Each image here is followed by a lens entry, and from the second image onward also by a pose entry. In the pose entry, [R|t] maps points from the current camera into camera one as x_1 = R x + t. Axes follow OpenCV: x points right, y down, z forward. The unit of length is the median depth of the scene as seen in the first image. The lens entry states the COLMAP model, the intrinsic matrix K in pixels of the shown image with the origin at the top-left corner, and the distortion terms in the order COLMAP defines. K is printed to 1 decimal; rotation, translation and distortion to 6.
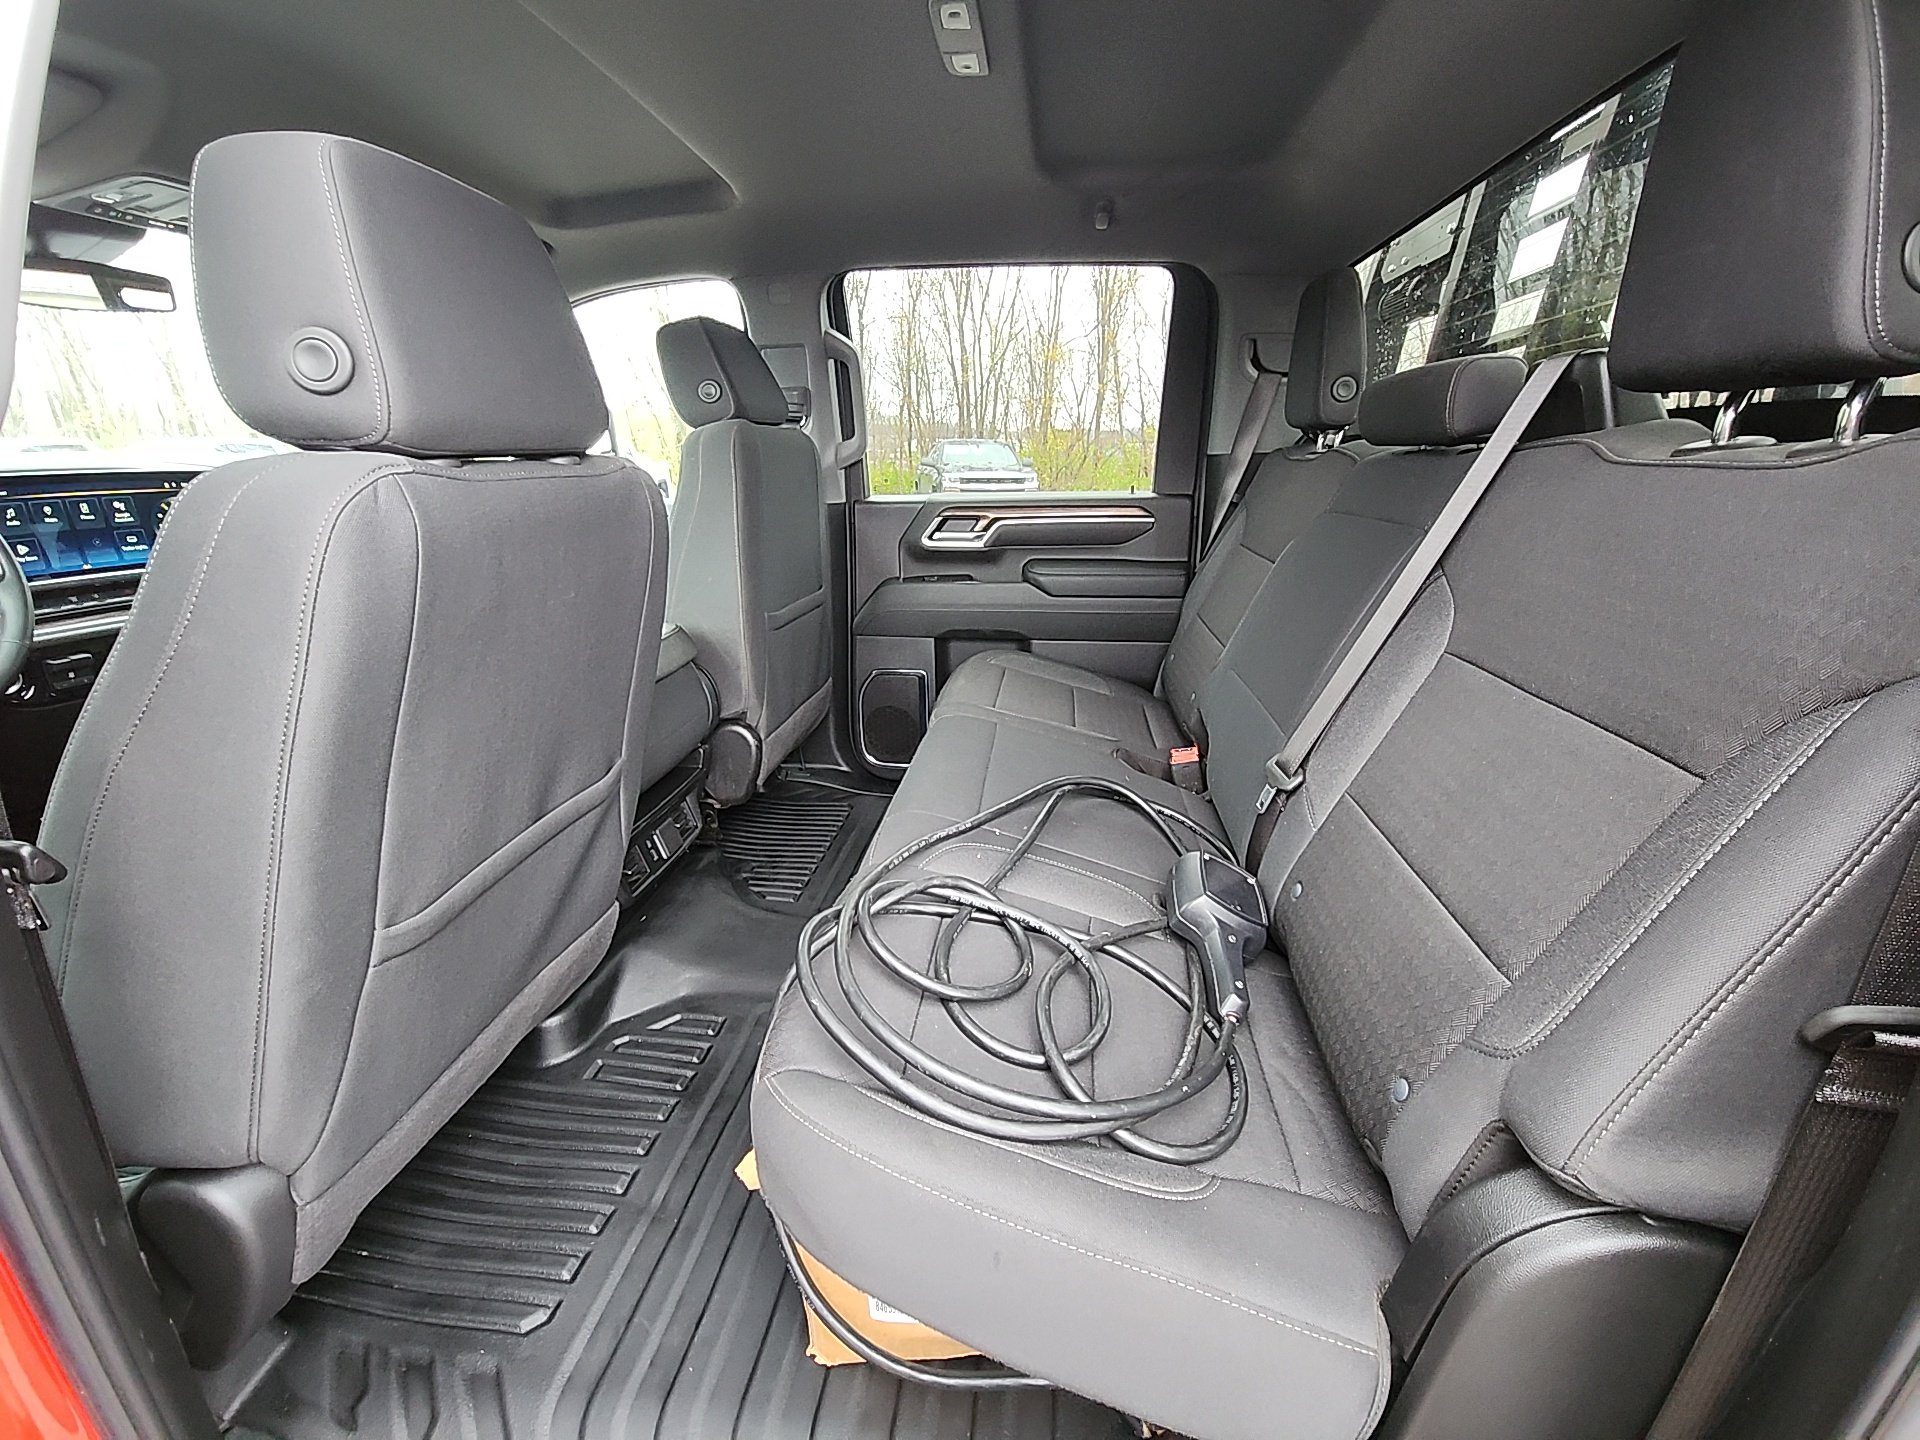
lens RADIAL K [[771.9, 0, 954.6], [0, 771.9, 701.5], [0, 0, 1]] dist [0.013503, -0.012751]
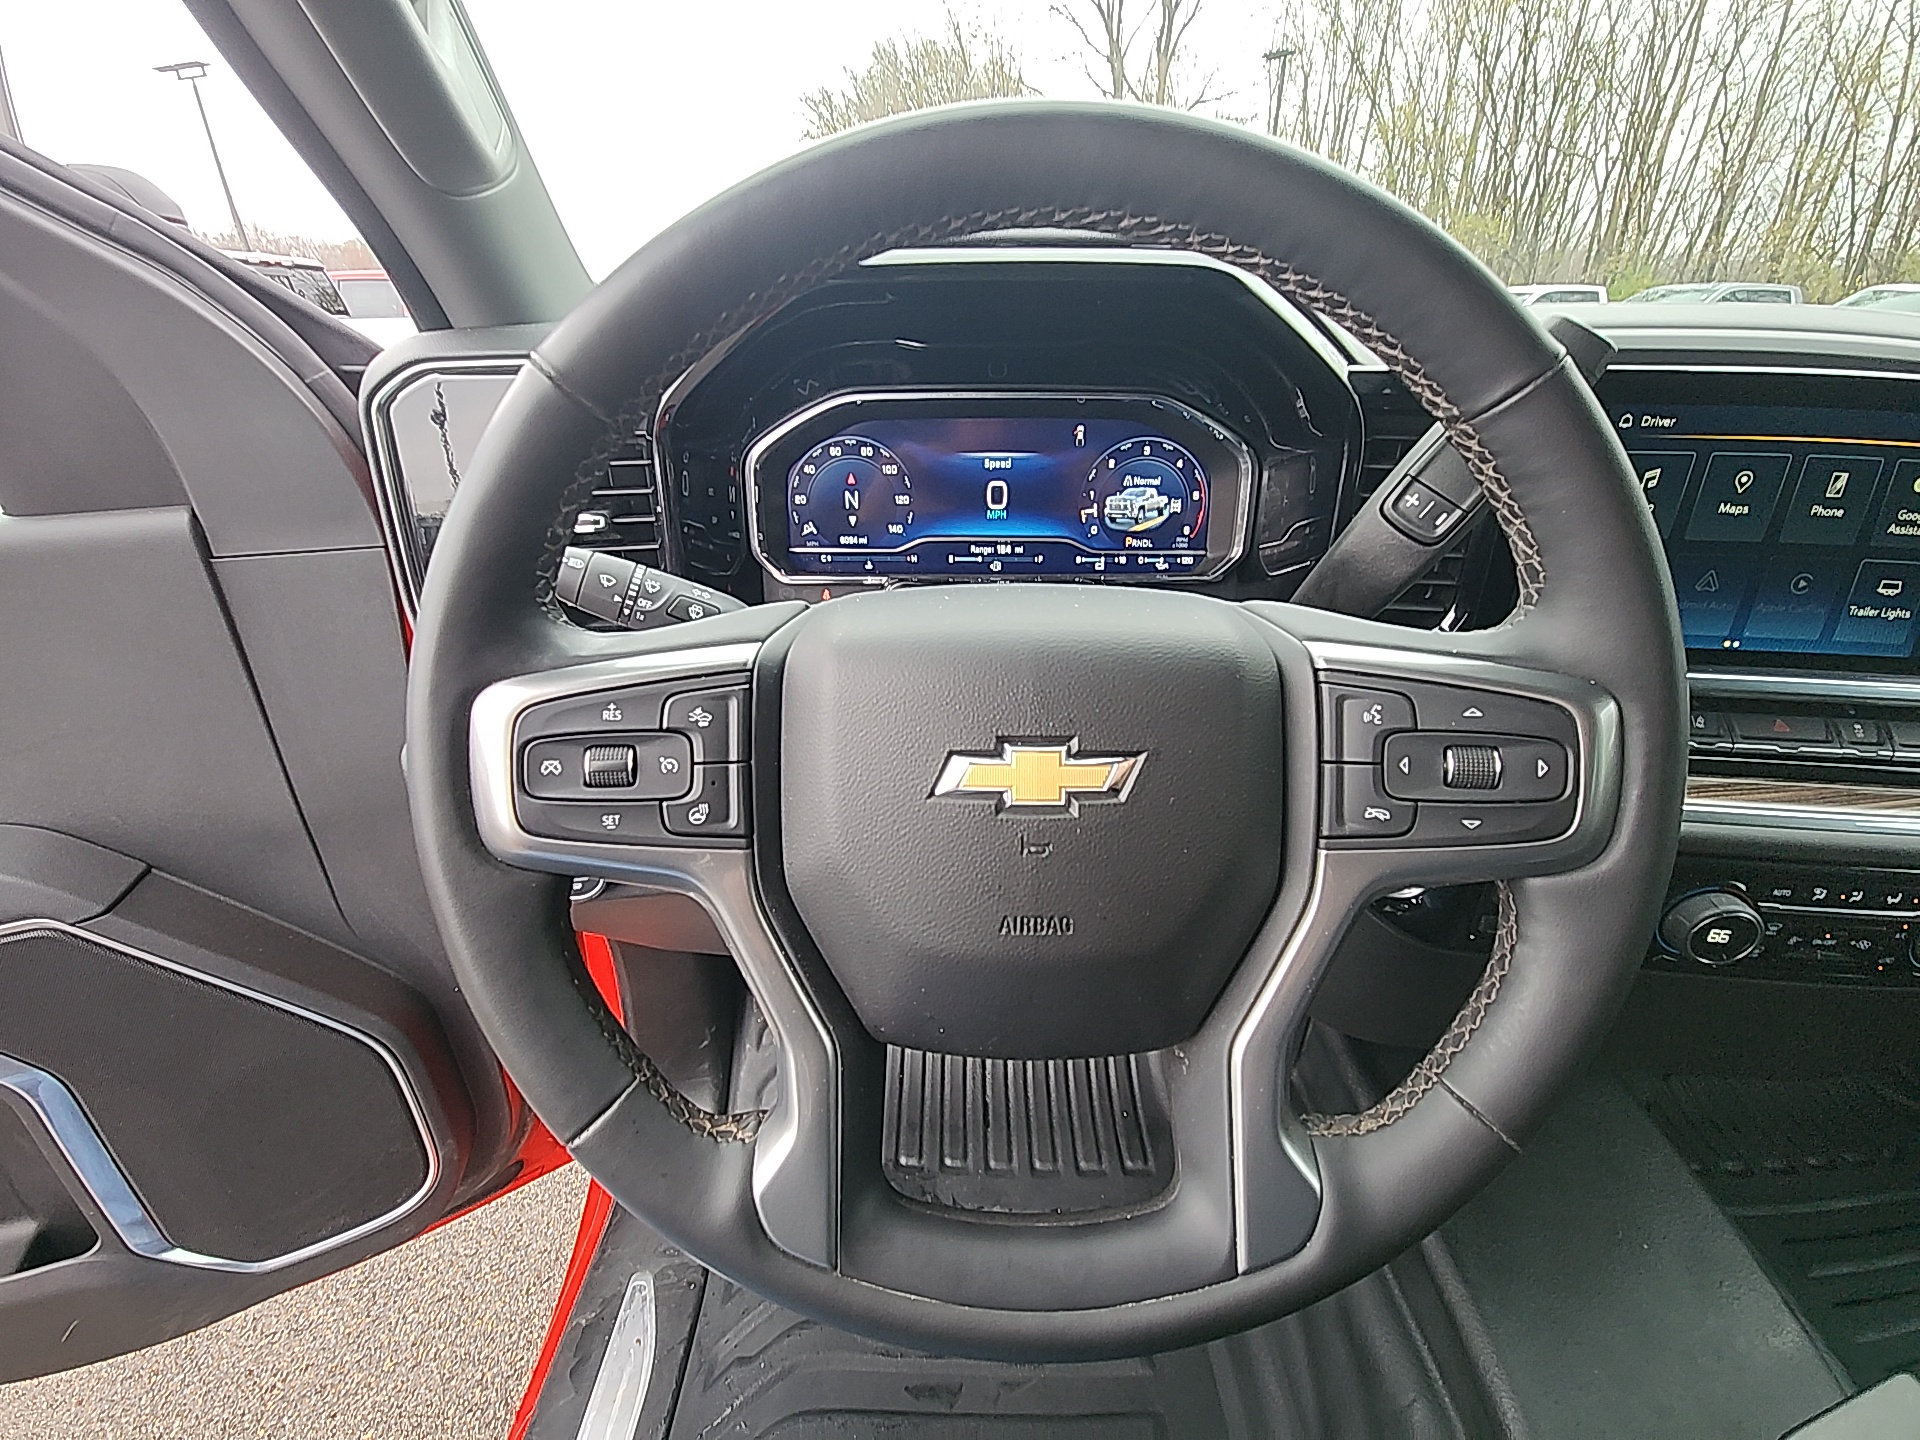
lens RADIAL K [[770.1, 0, 948.8], [0, 770.1, 696.6], [0, 0, 1]] dist [0.023287, -0.019993]
pose [[0.114704, 0.442539, -0.889383, -0.691120], [-0.291317, 0.870915, 0.395779, -0.156579], [0.949725, 0.213695, 0.228817, 0.475211]]
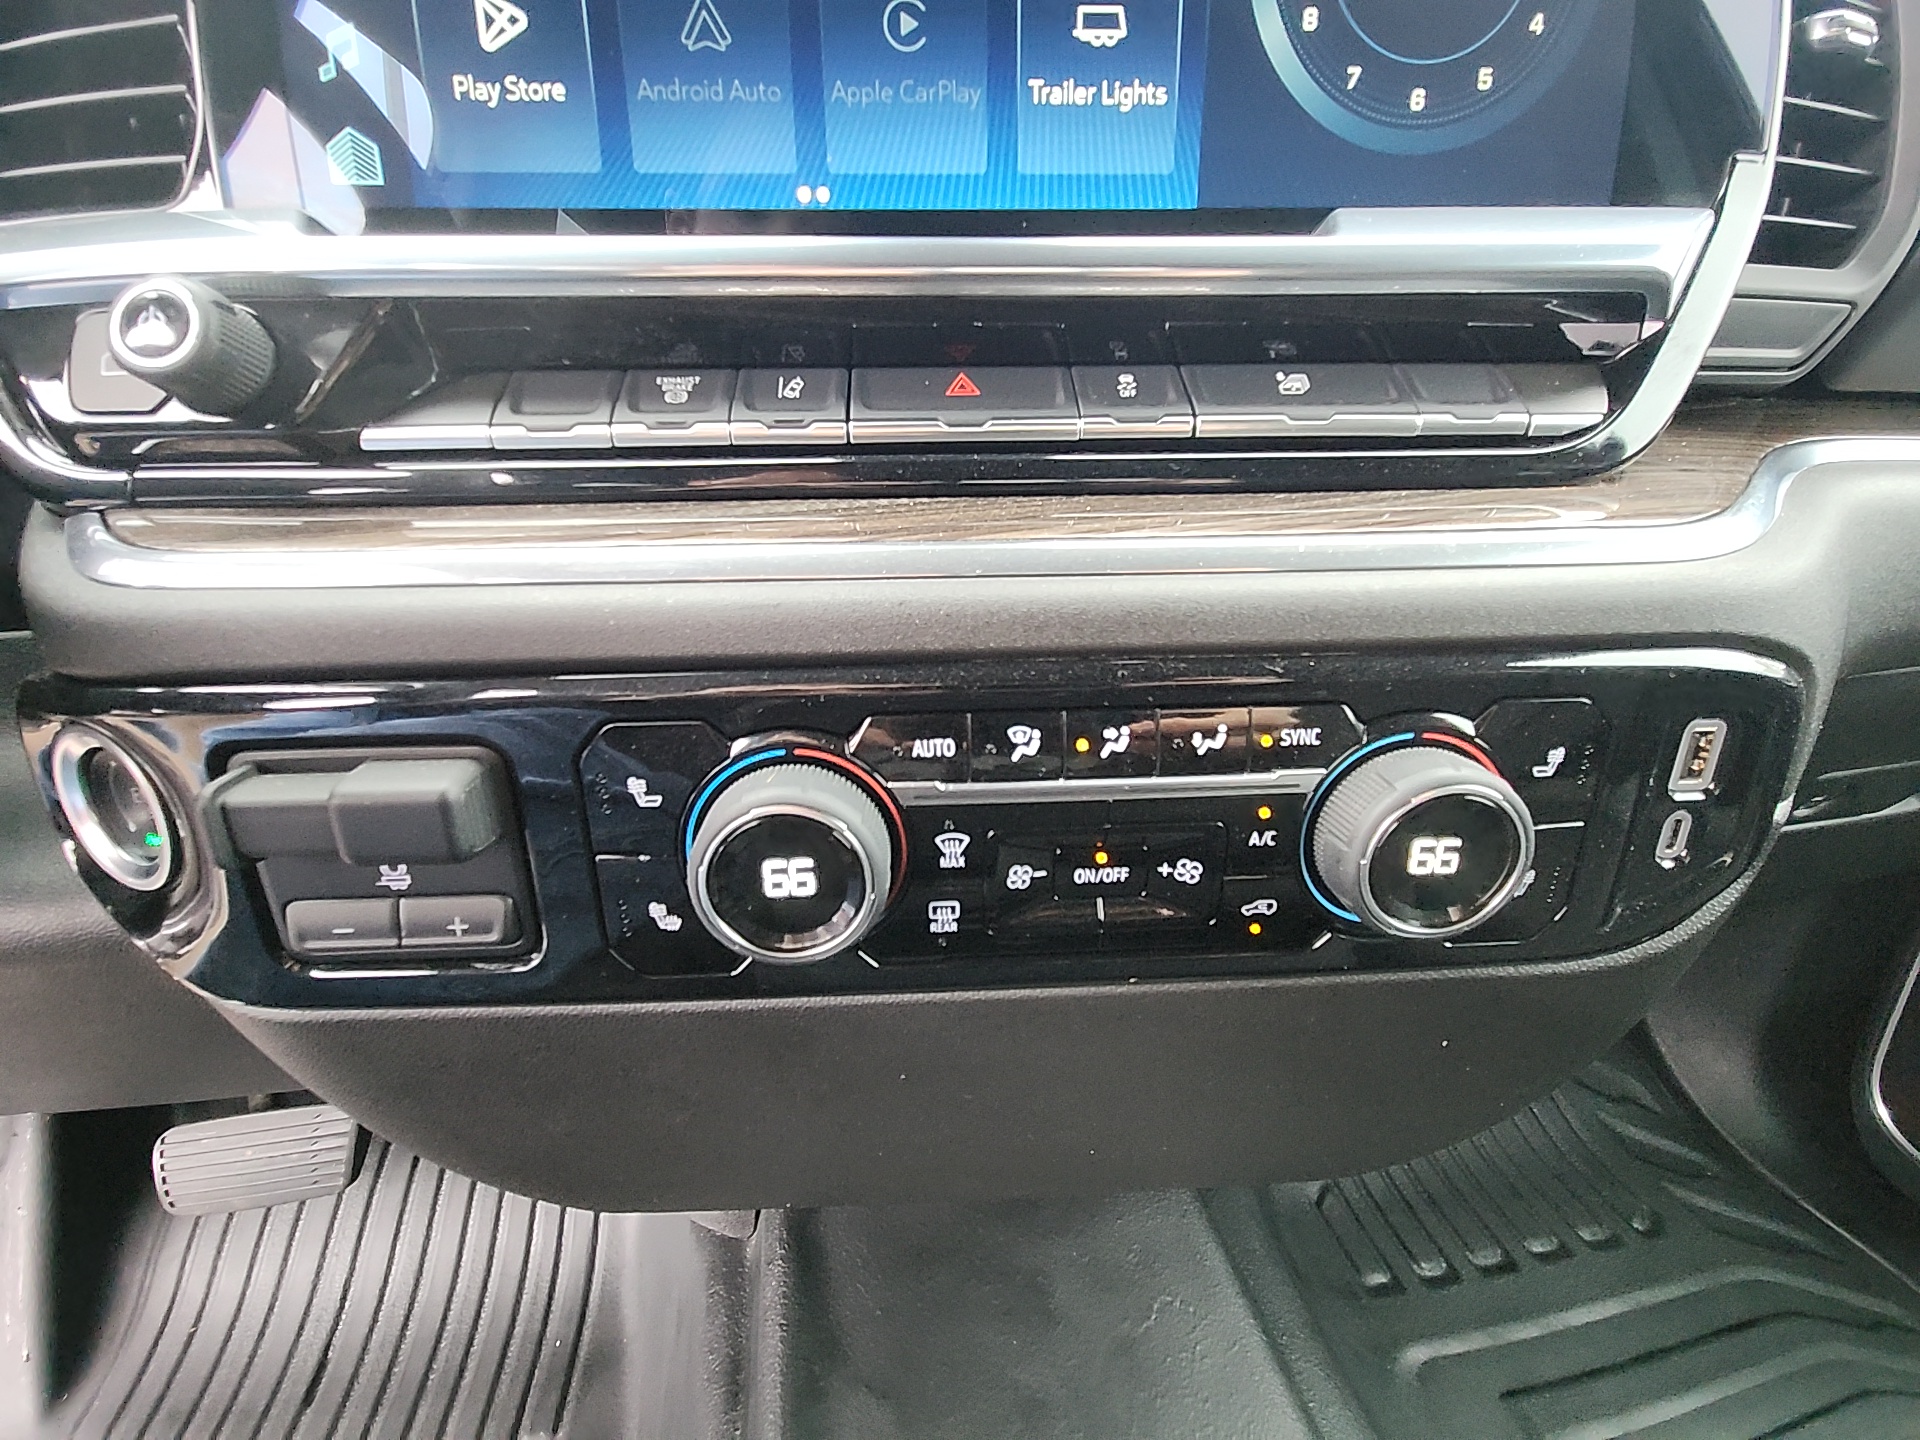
lens RADIAL K [[759.3, 0, 949.2], [0, 759.3, 699.9], [0, 0, 1]] dist [0.014588, -0.007474]
pose [[0.295794, 0.315106, -0.901784, -0.780964], [-0.276816, 0.931796, 0.234795, -0.102698], [0.914264, 0.180177, 0.362846, 0.813216]]
